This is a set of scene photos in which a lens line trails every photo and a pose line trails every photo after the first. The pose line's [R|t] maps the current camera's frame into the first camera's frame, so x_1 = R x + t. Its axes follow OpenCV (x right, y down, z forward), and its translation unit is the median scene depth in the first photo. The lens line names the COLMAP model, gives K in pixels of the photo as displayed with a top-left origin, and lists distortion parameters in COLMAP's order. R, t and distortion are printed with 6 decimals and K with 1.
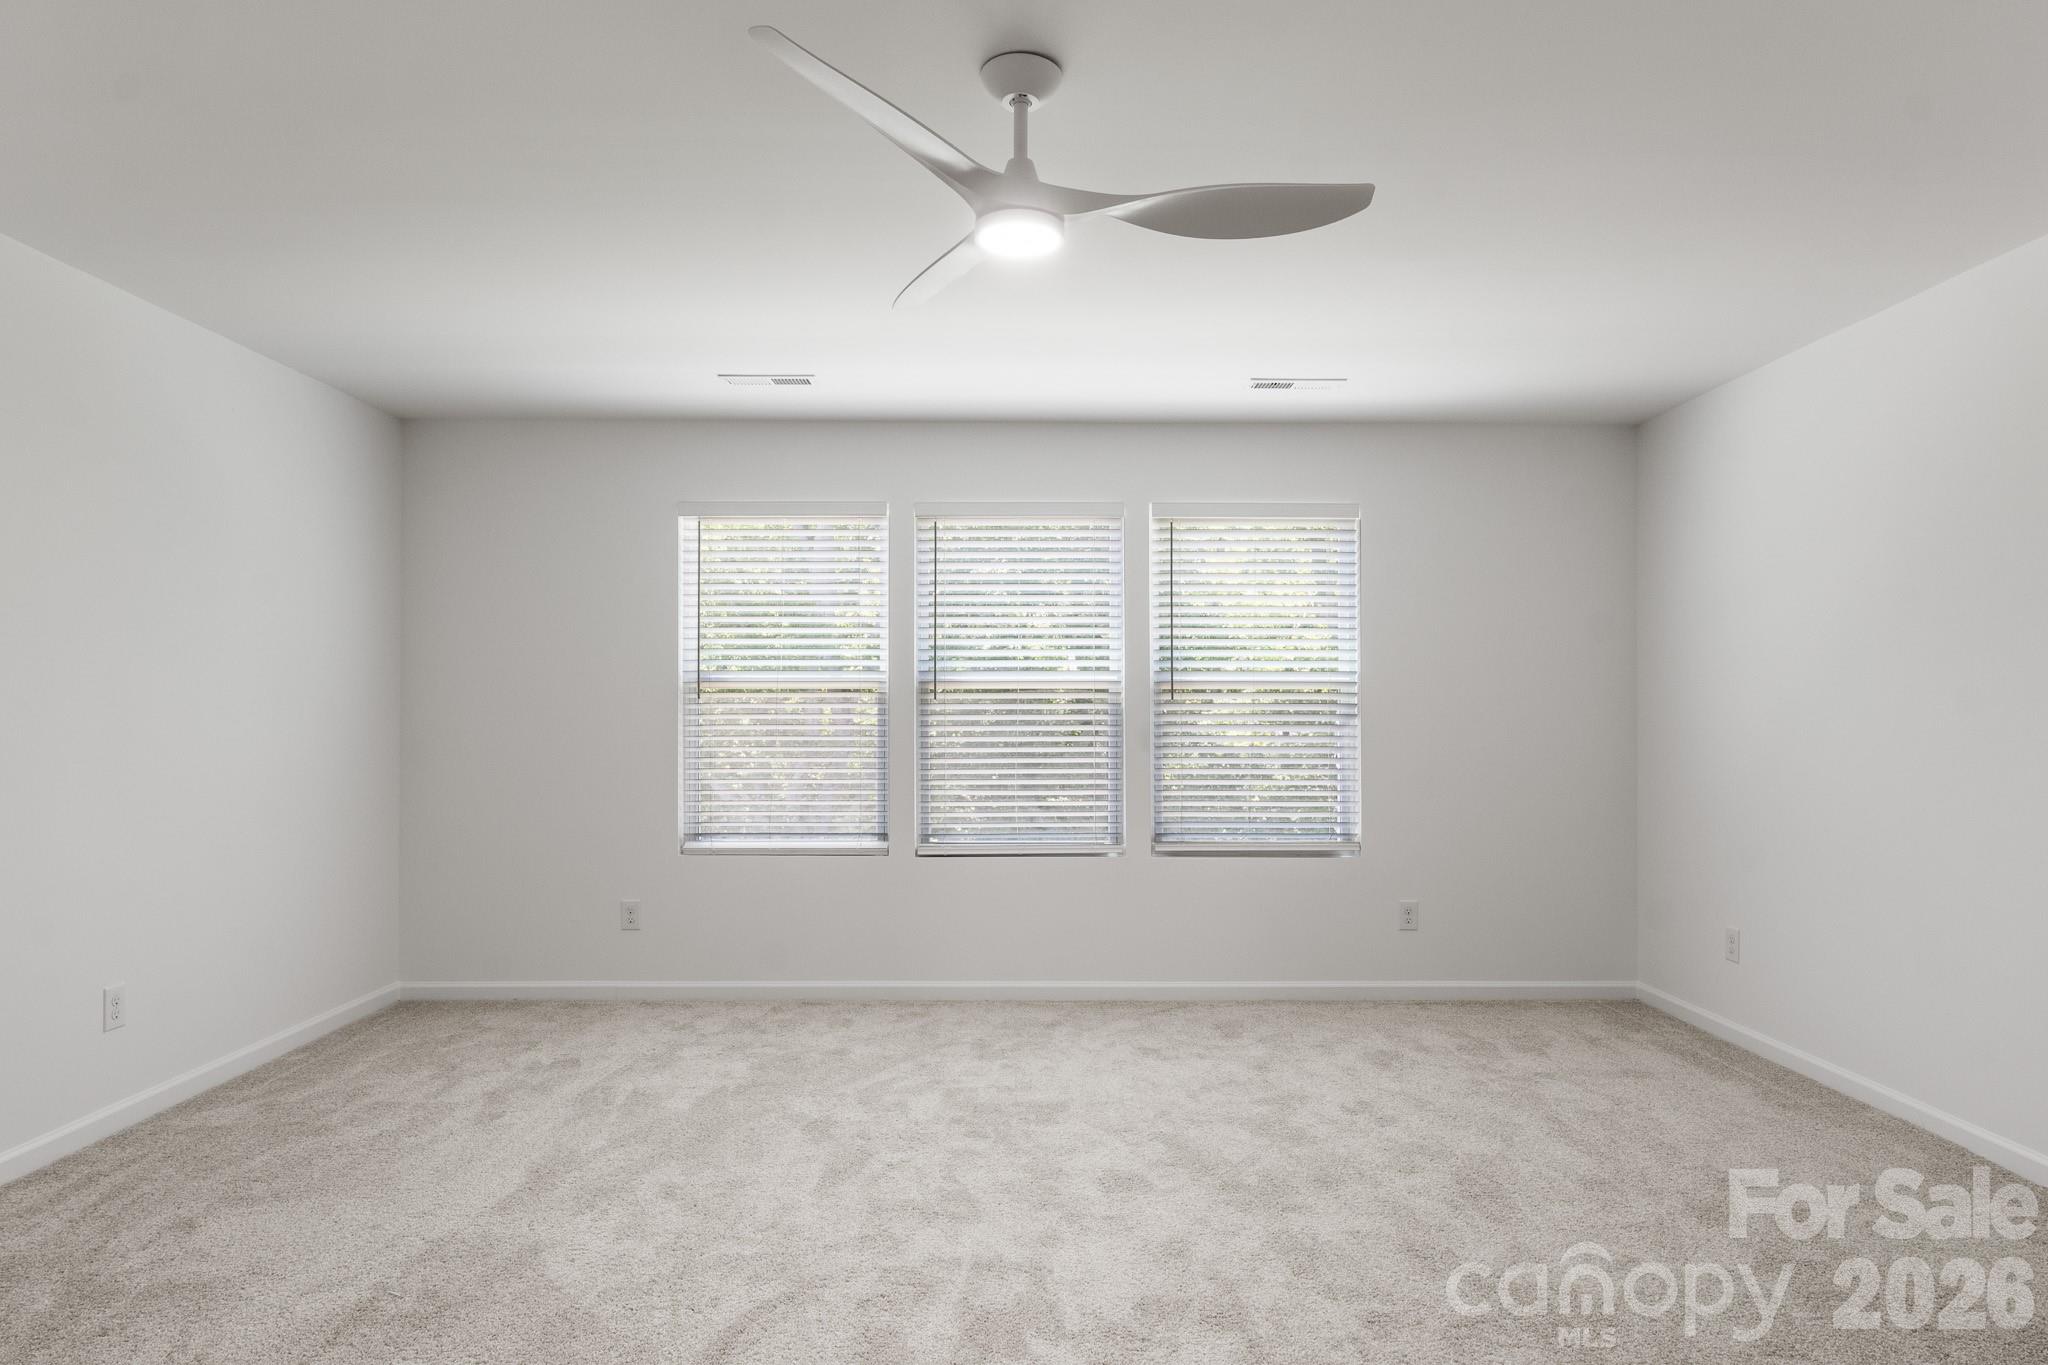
lens RADIAL K [[1187.1, 0, 1025.2], [0, 1187.1, 679.5], [0, 0, 1]] dist [0.001501, -0.003326]
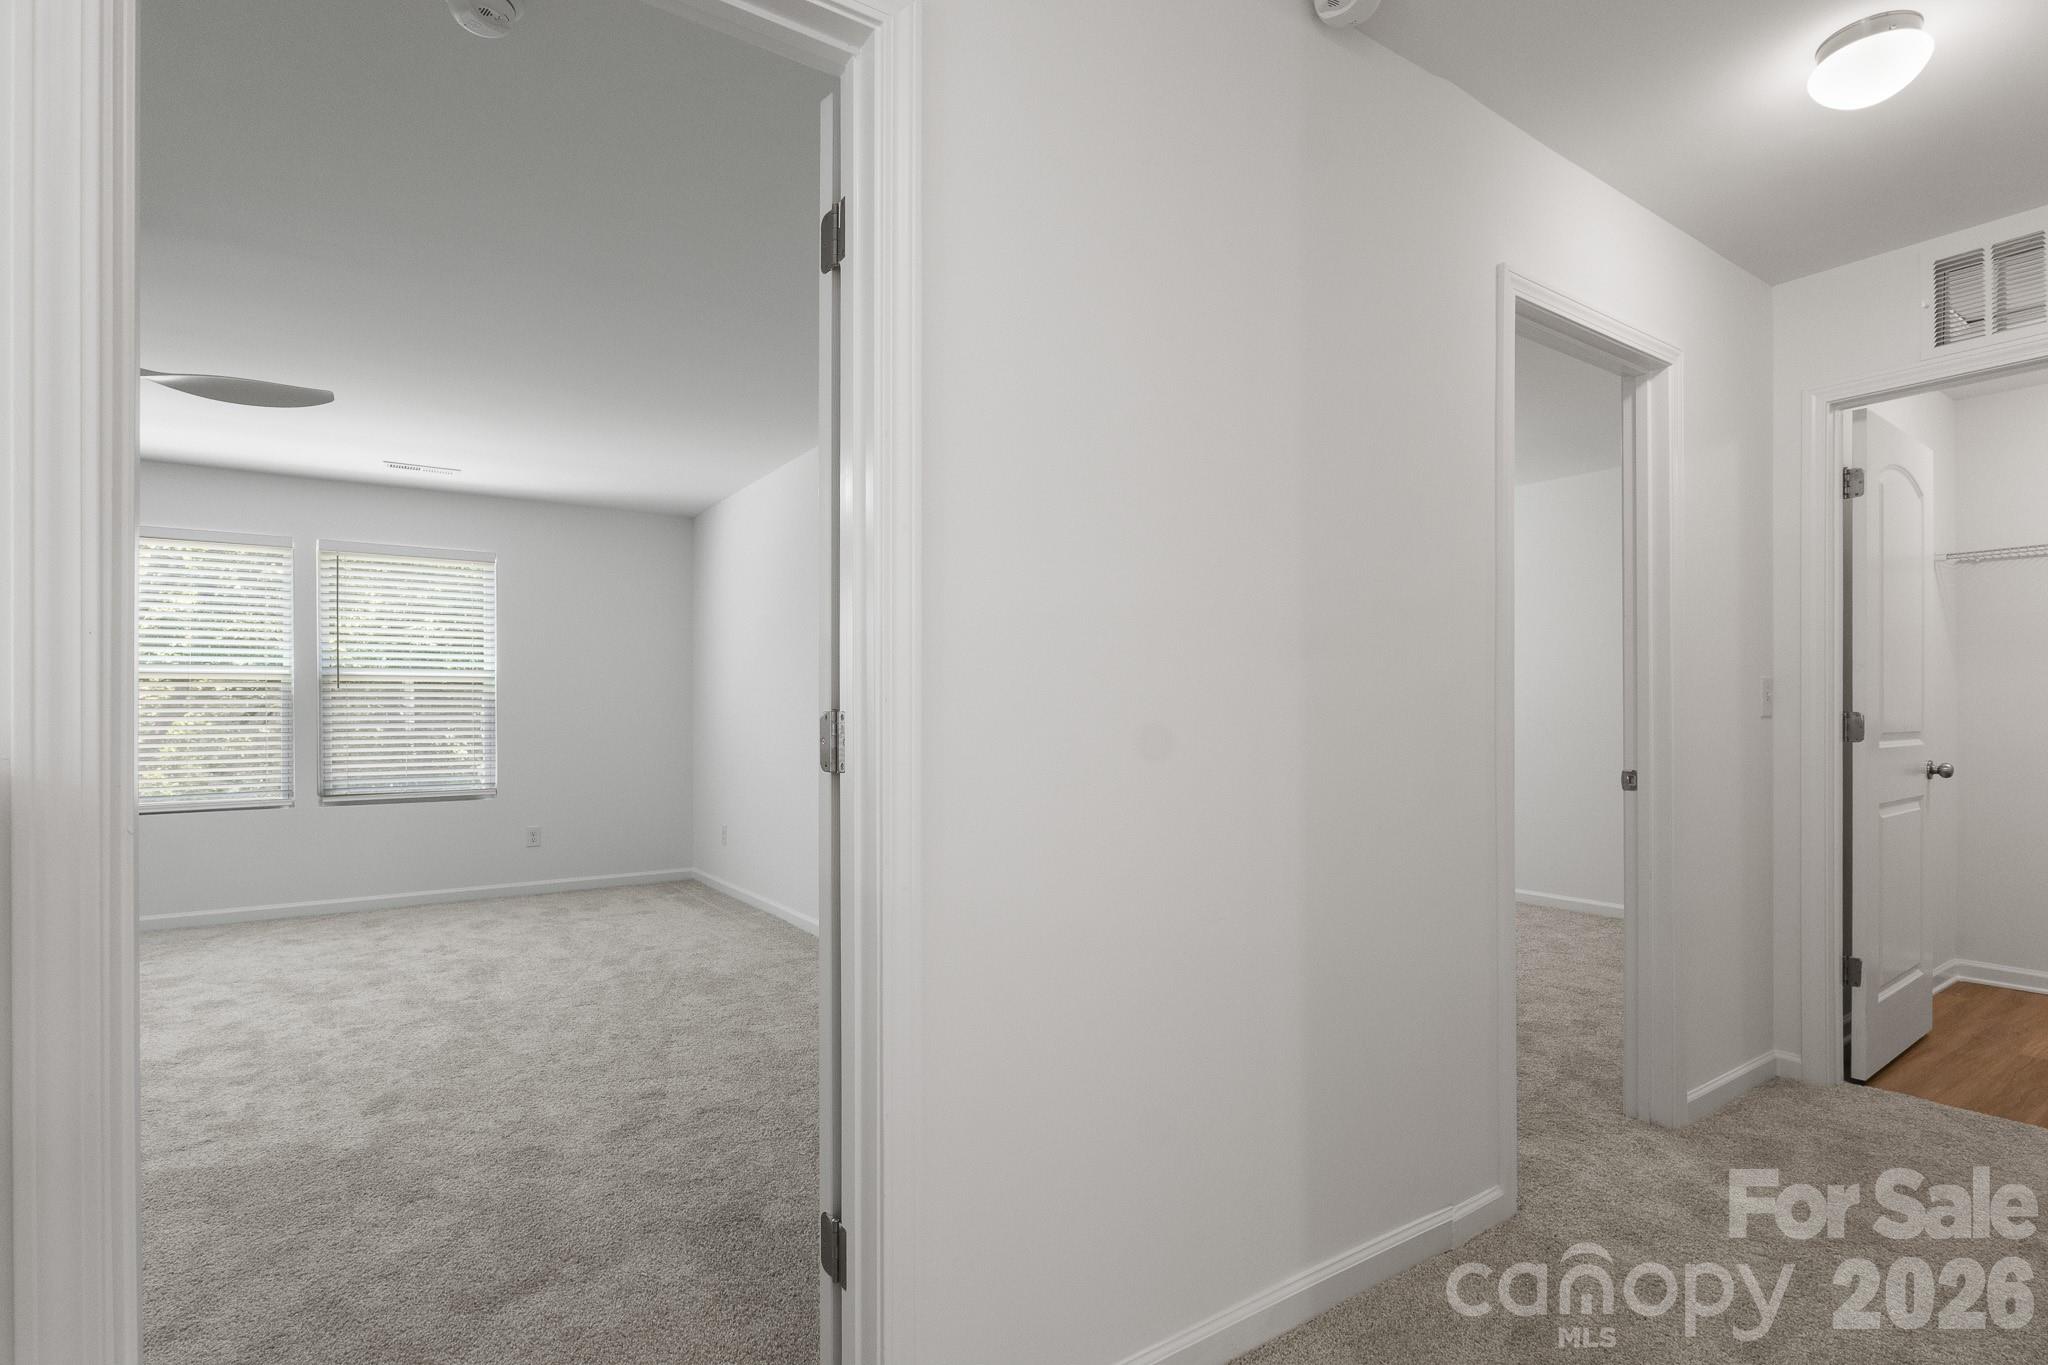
lens RADIAL K [[1026.8, 0, 1020.8], [0, 1026.8, 692.7], [0, 0, 1]] dist [0.013714, -0.001794]
pose [[0.843608, 0.002967, 0.536952, 0.149280], [-0.005885, 0.999976, 0.003720, 0.013174], [-0.536928, -0.006298, 0.843605, -0.400037]]
